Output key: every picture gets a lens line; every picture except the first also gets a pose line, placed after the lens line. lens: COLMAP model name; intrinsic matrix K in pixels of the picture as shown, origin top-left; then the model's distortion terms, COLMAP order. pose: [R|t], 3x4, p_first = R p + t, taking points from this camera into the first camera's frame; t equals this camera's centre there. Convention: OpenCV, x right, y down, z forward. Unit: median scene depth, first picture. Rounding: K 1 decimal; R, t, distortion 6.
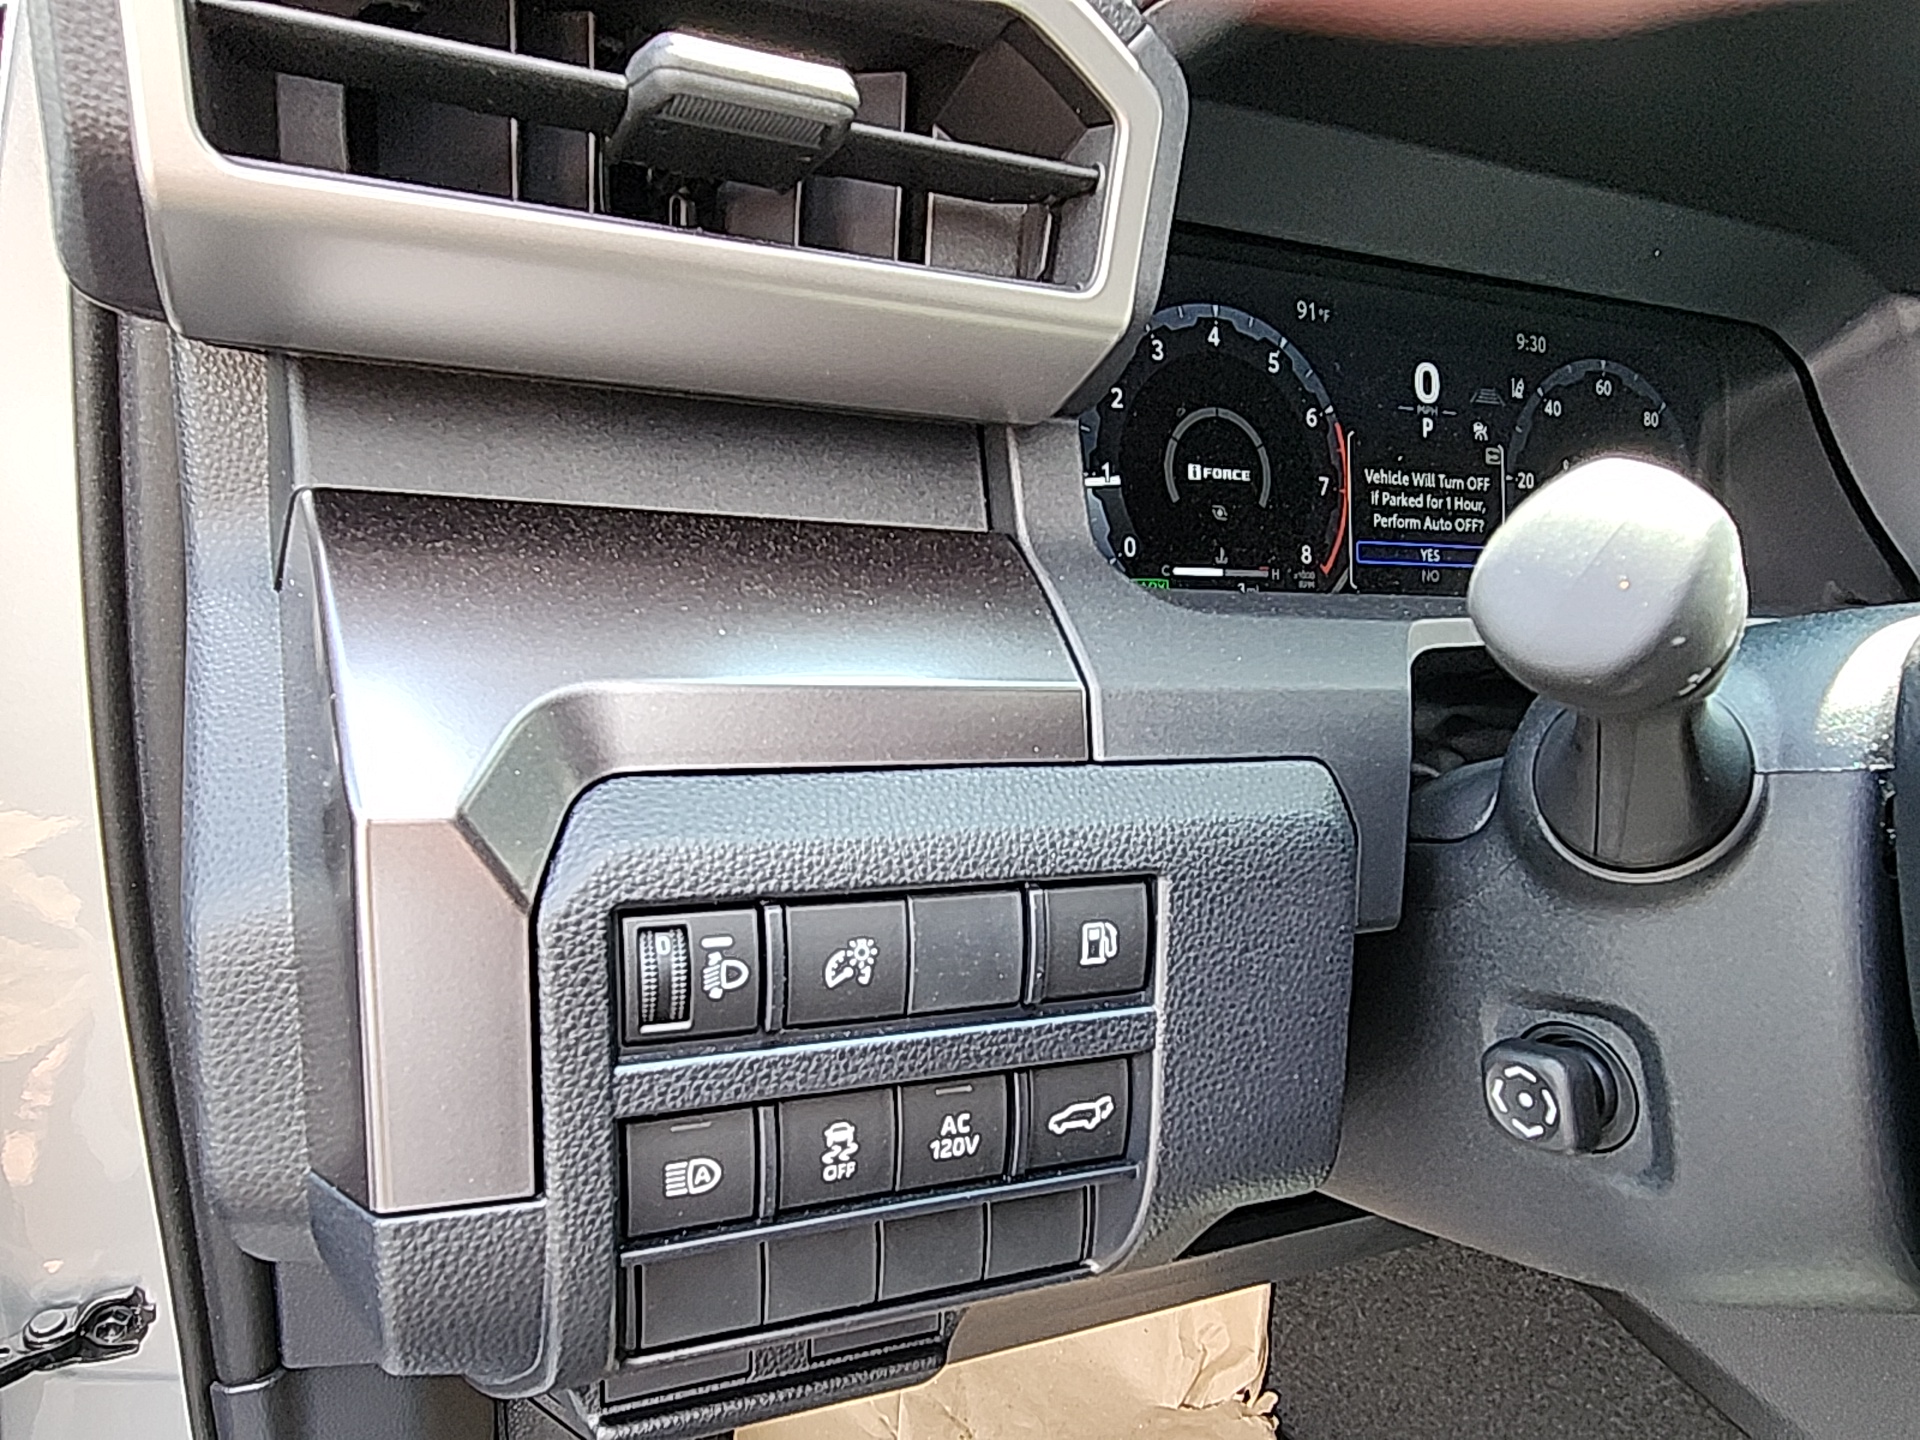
lens RADIAL K [[1271.2, 0, 952.0], [0, 1271.2, 823.1], [0, 0, 1]] dist [-0.008945, 0.000444]
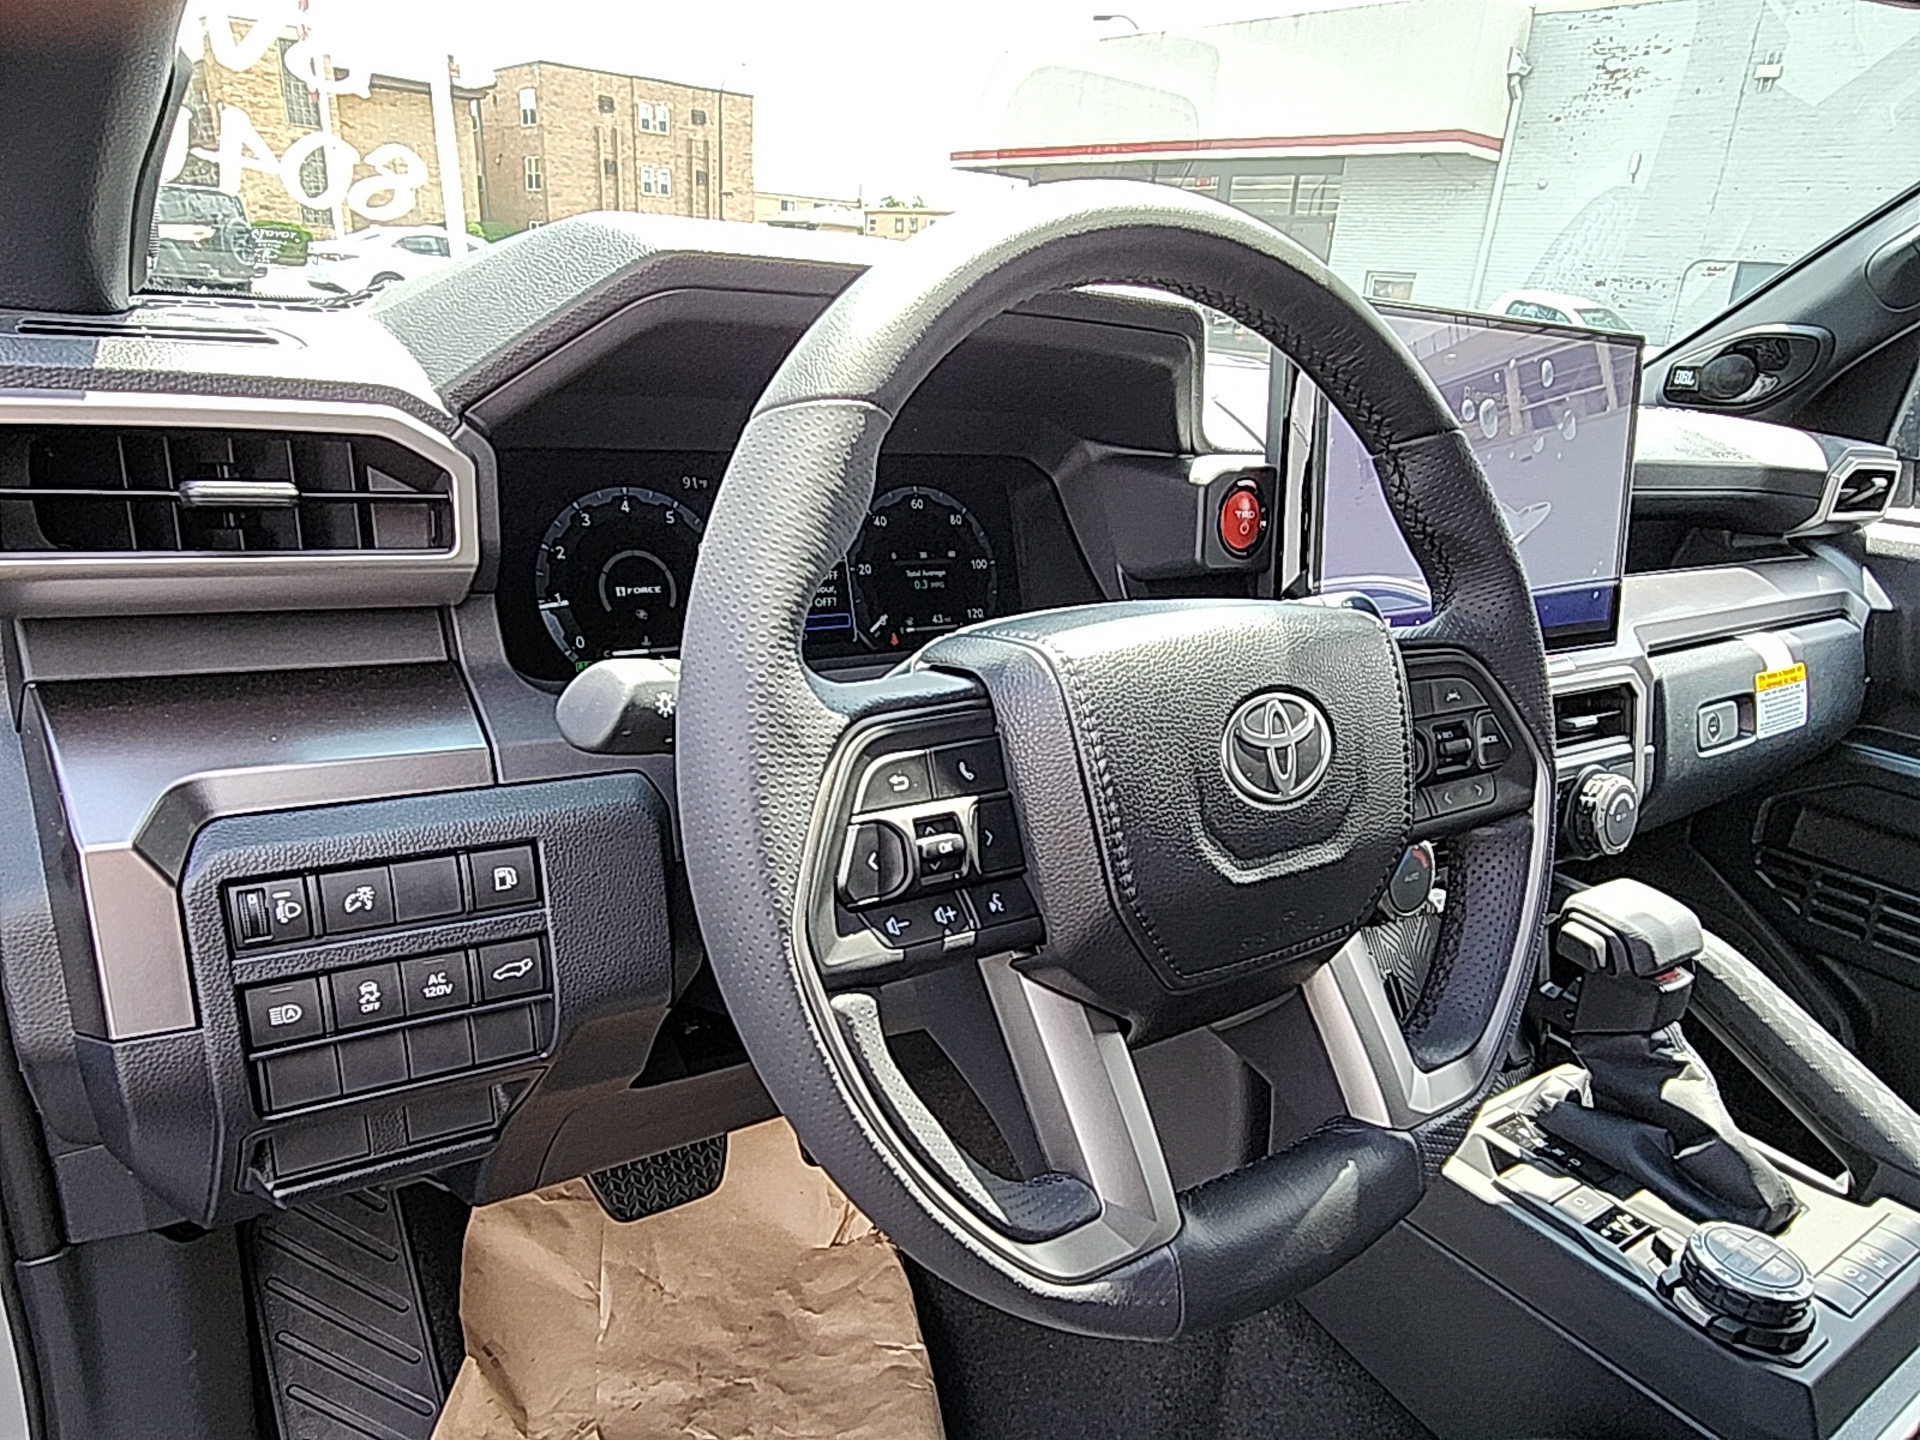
lens RADIAL K [[1271.2, 0, 969.4], [0, 1271.2, 825.2], [0, 0, 1]] dist [-0.008945, 0.000444]
pose [[0.980556, -0.097472, 0.170322, 0.329220], [0.093512, 0.995131, 0.031139, 0.013101], [-0.172528, -0.014606, 0.984896, -0.697498]]
